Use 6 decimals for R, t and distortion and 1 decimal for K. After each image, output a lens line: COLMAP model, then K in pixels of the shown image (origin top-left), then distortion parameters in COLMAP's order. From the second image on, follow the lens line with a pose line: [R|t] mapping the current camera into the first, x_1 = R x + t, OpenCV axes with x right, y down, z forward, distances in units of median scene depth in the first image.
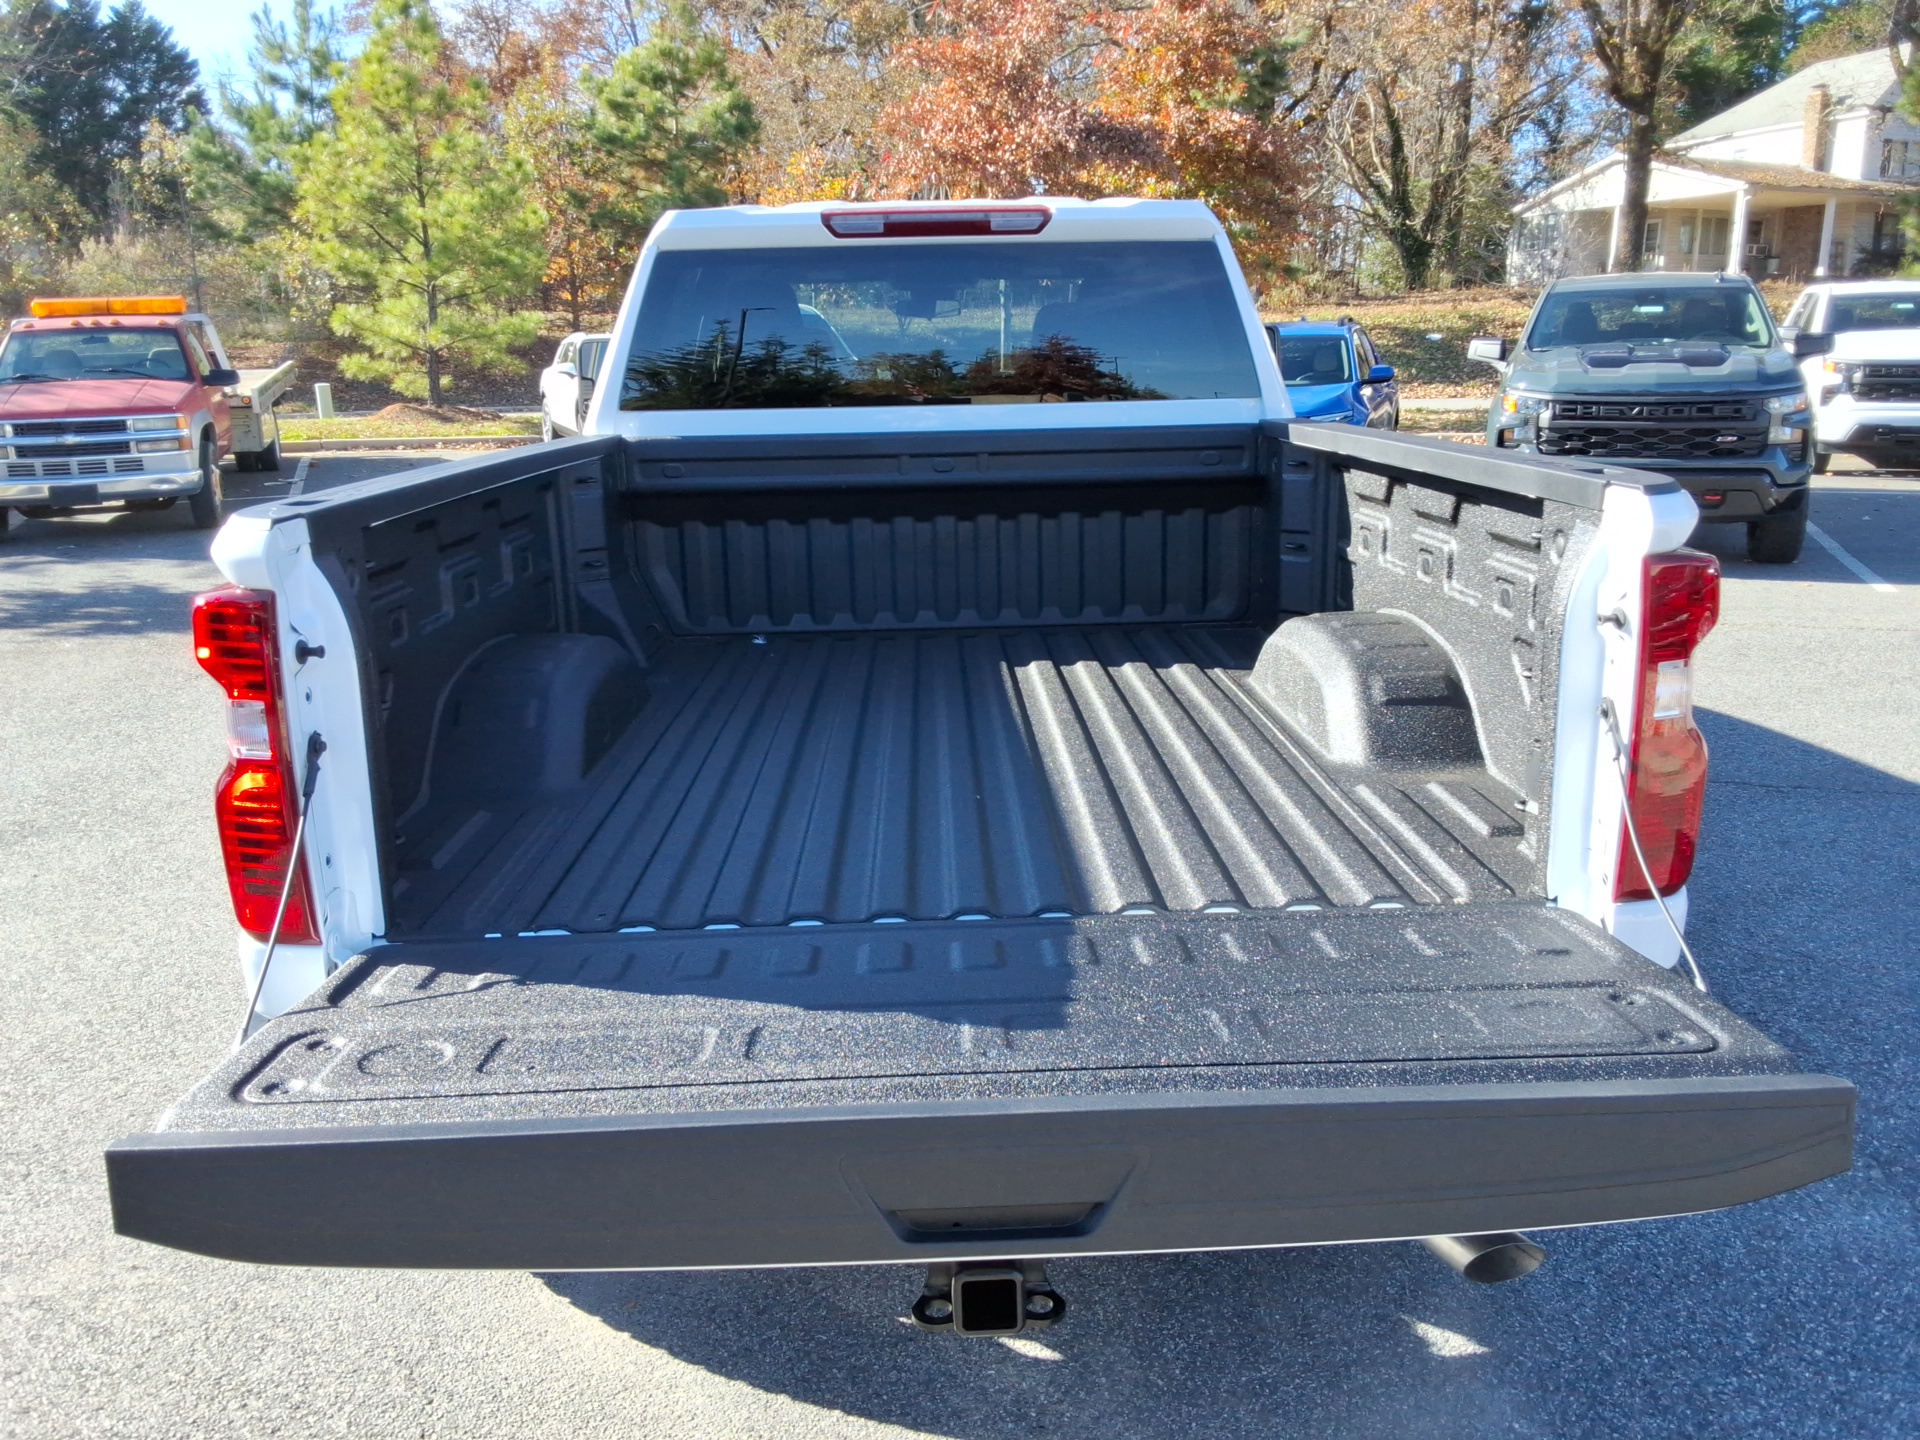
lens RADIAL K [[1544.5, 0, 964.5], [0, 1544.5, 691.5], [0, 0, 1]] dist [0.115009, -0.173725]
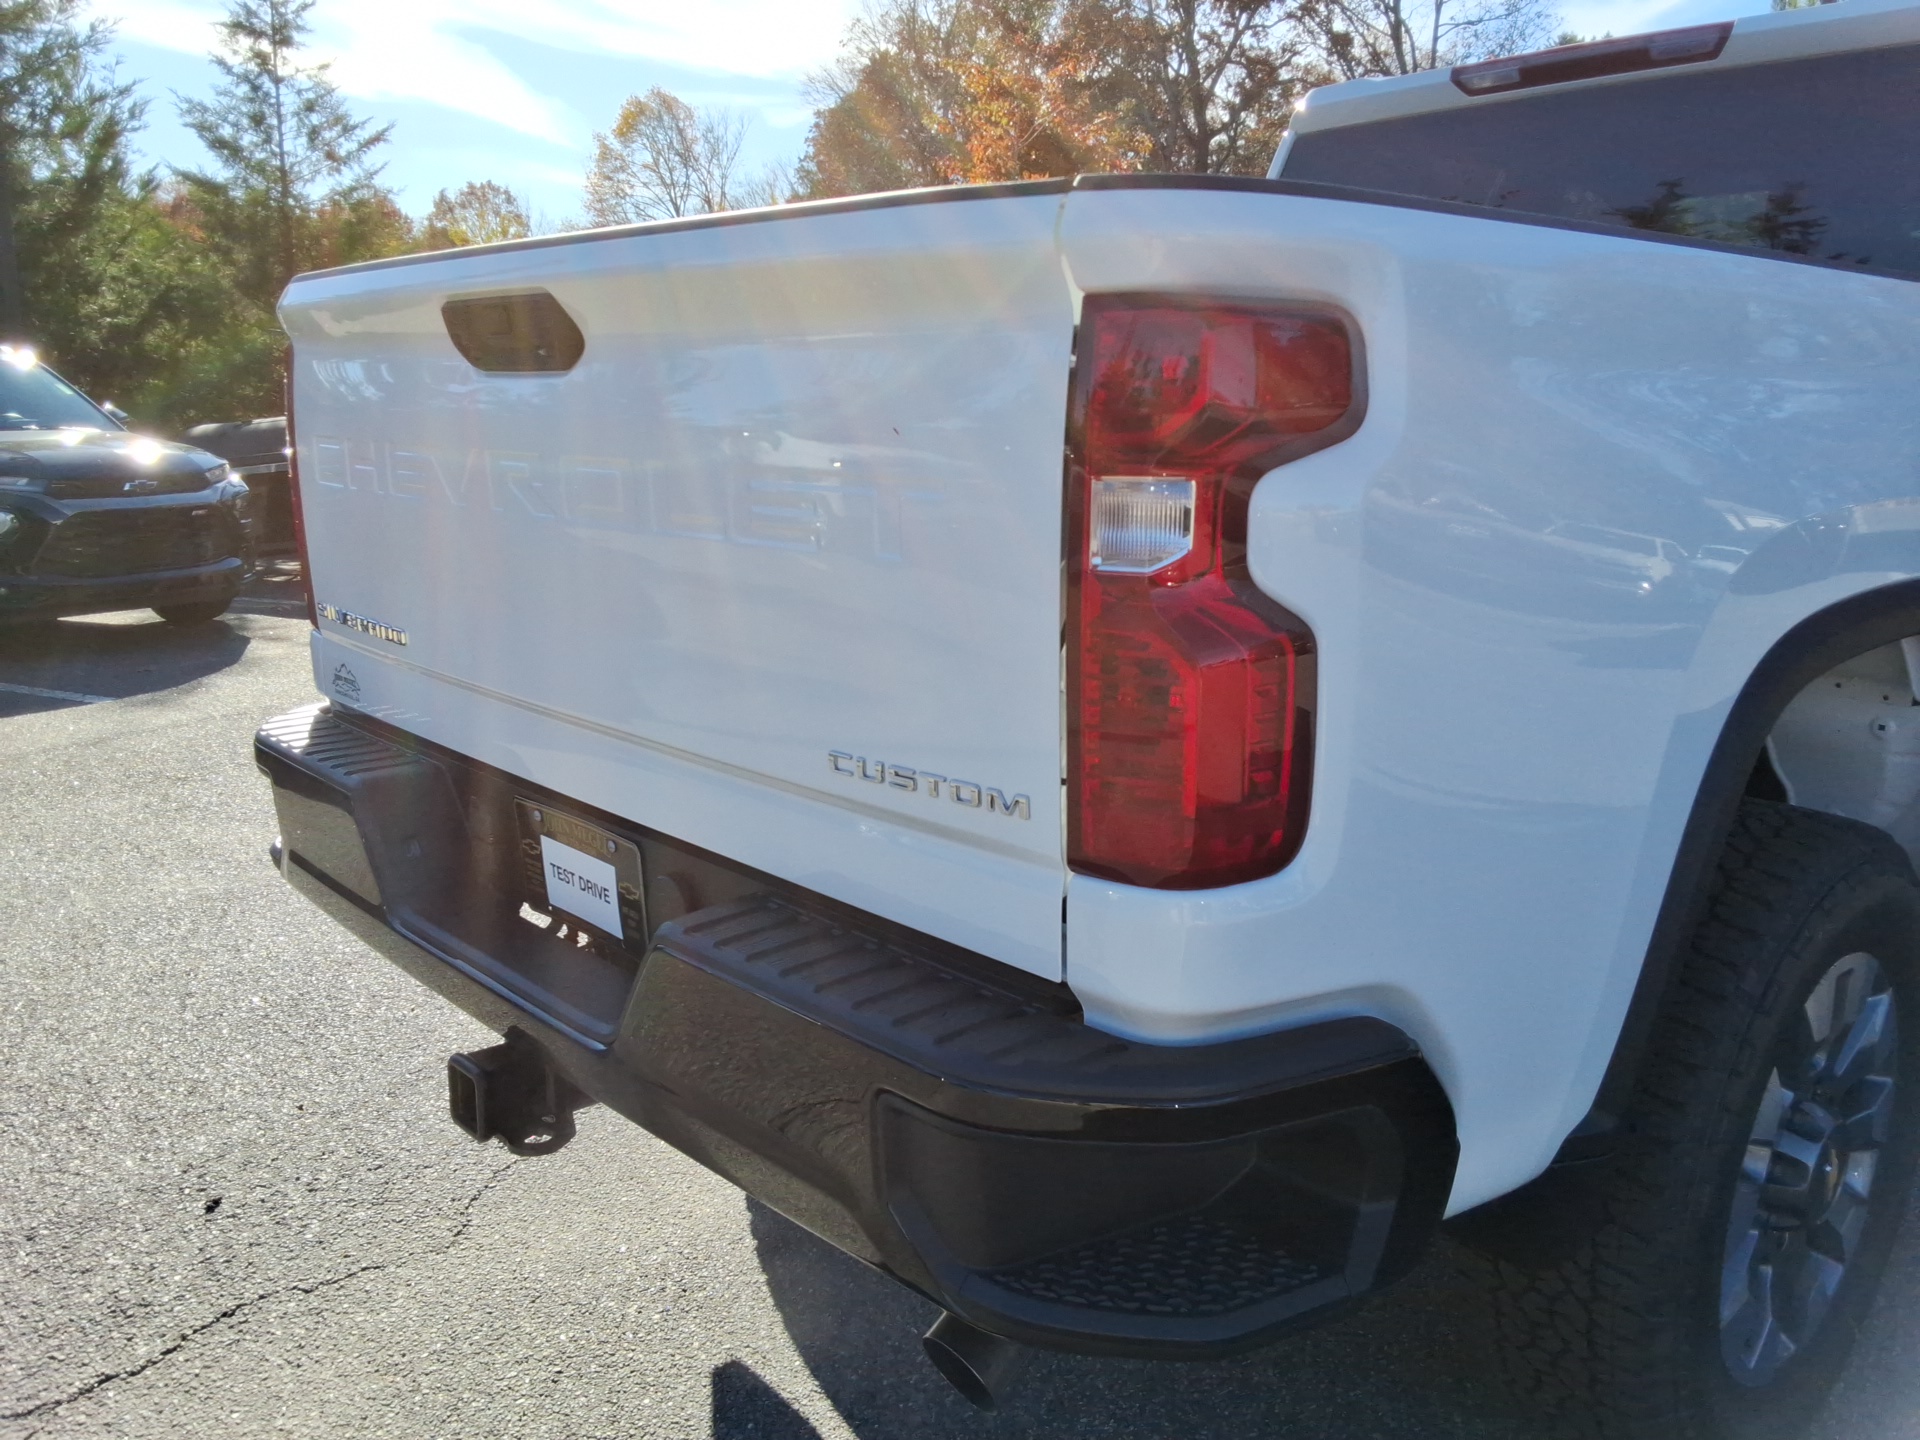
lens RADIAL K [[1544.5, 0, 954.3], [0, 1544.5, 686.4], [0, 0, 1]] dist [0.115009, -0.173725]
pose [[0.640498, 0.164875, -0.750052, 0.083940], [-0.182748, 0.981348, 0.059663, 0.003465], [0.745899, 0.098857, 0.658682, 0.054822]]
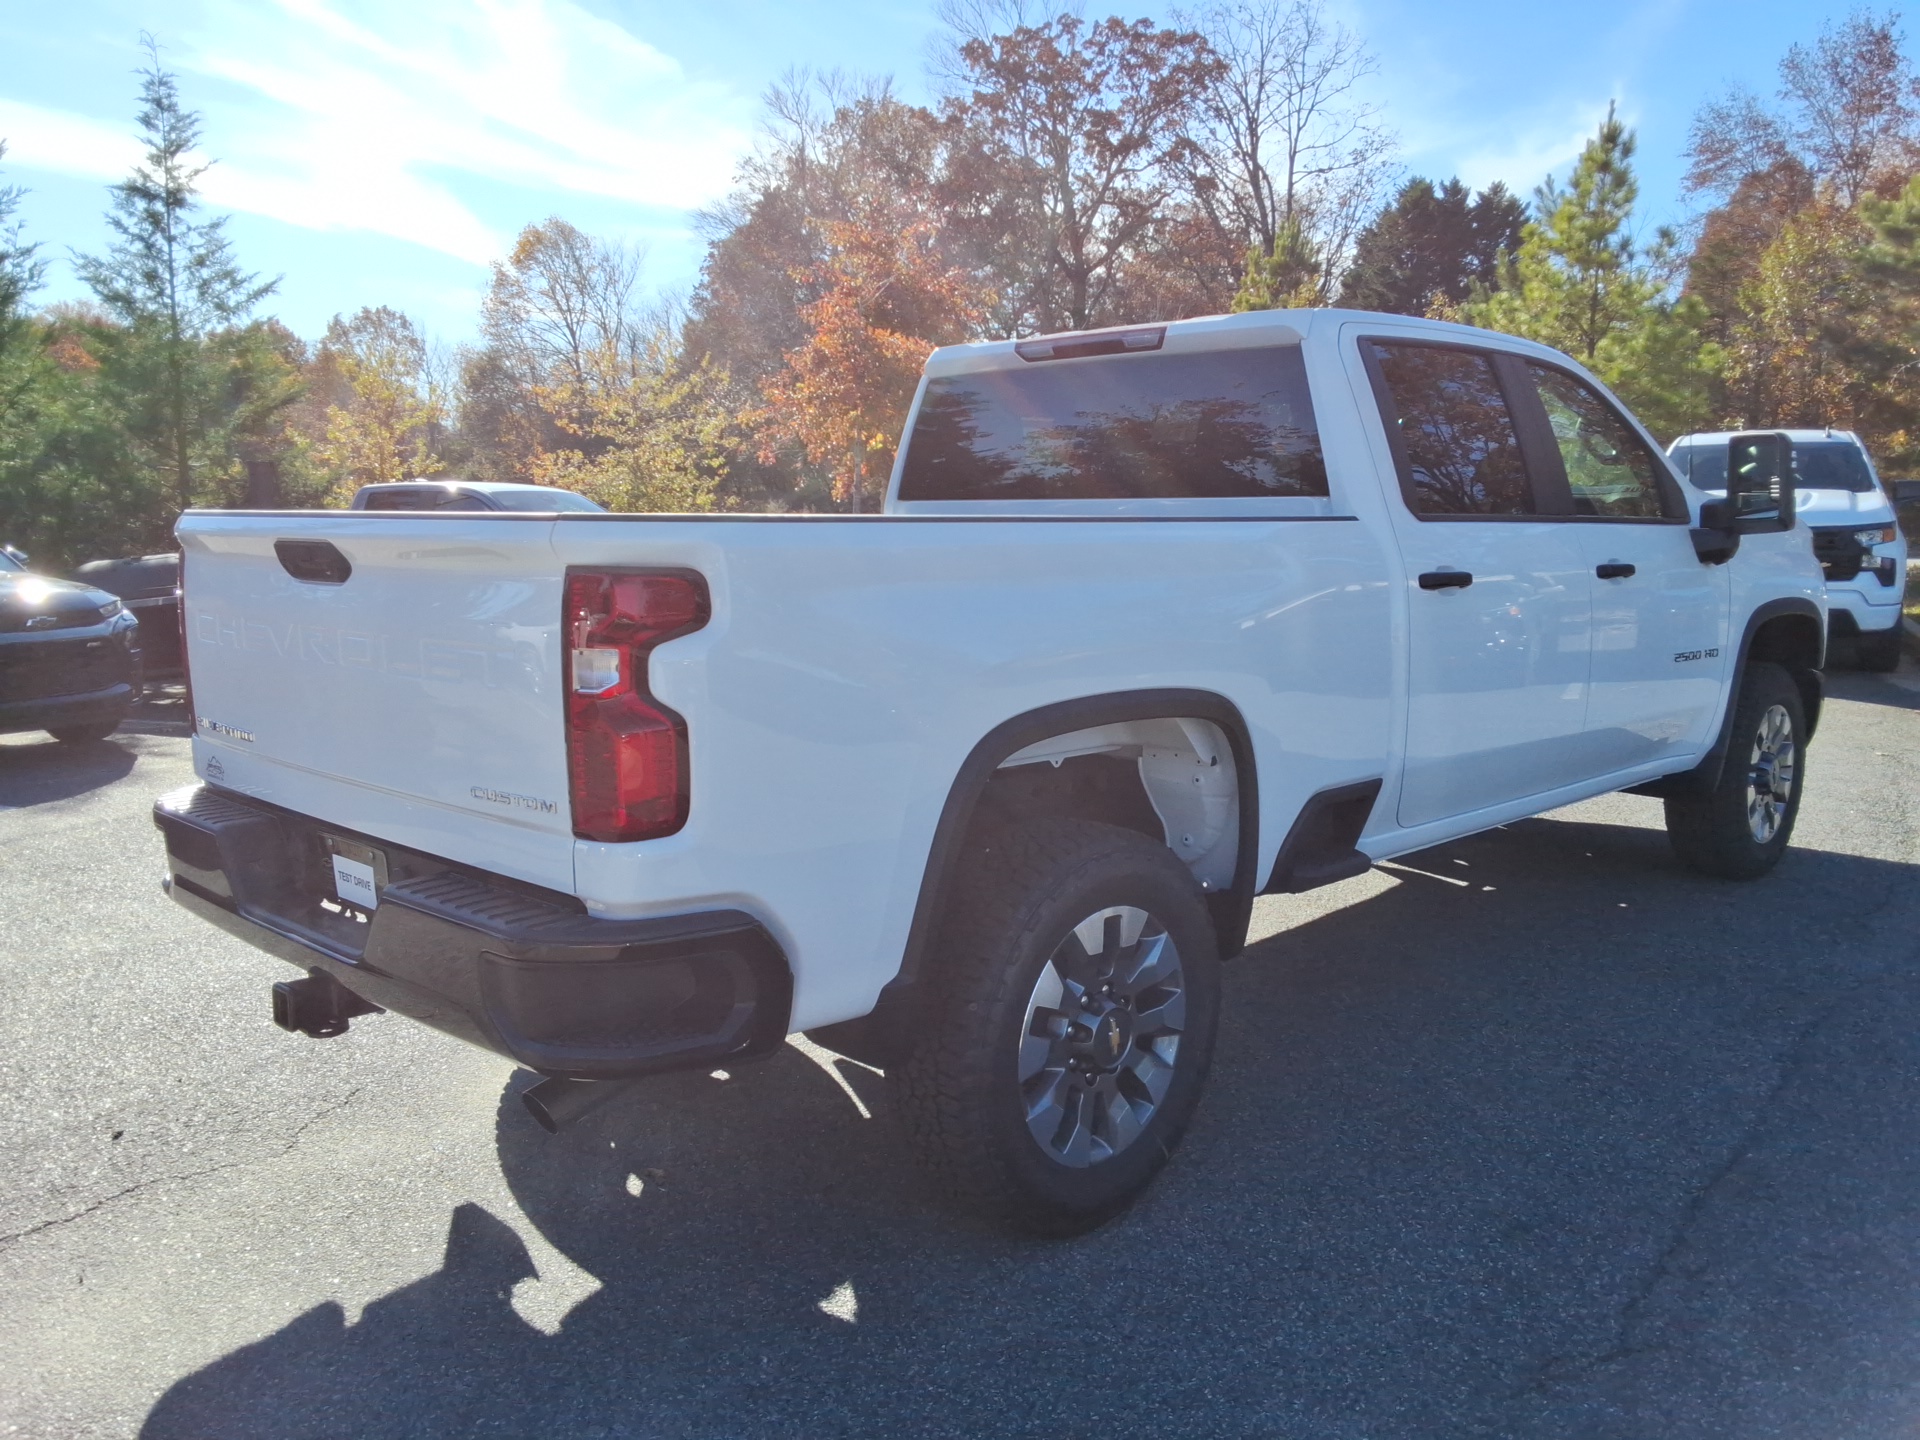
lens RADIAL K [[1544.5, 0, 965.1], [0, 1544.5, 694.3], [0, 0, 1]] dist [0.115009, -0.173725]
pose [[0.691425, 0.105653, -0.714681, 0.155577], [-0.169373, 0.985384, -0.018190, -0.001281], [0.702313, 0.133625, 0.699214, 0.030823]]
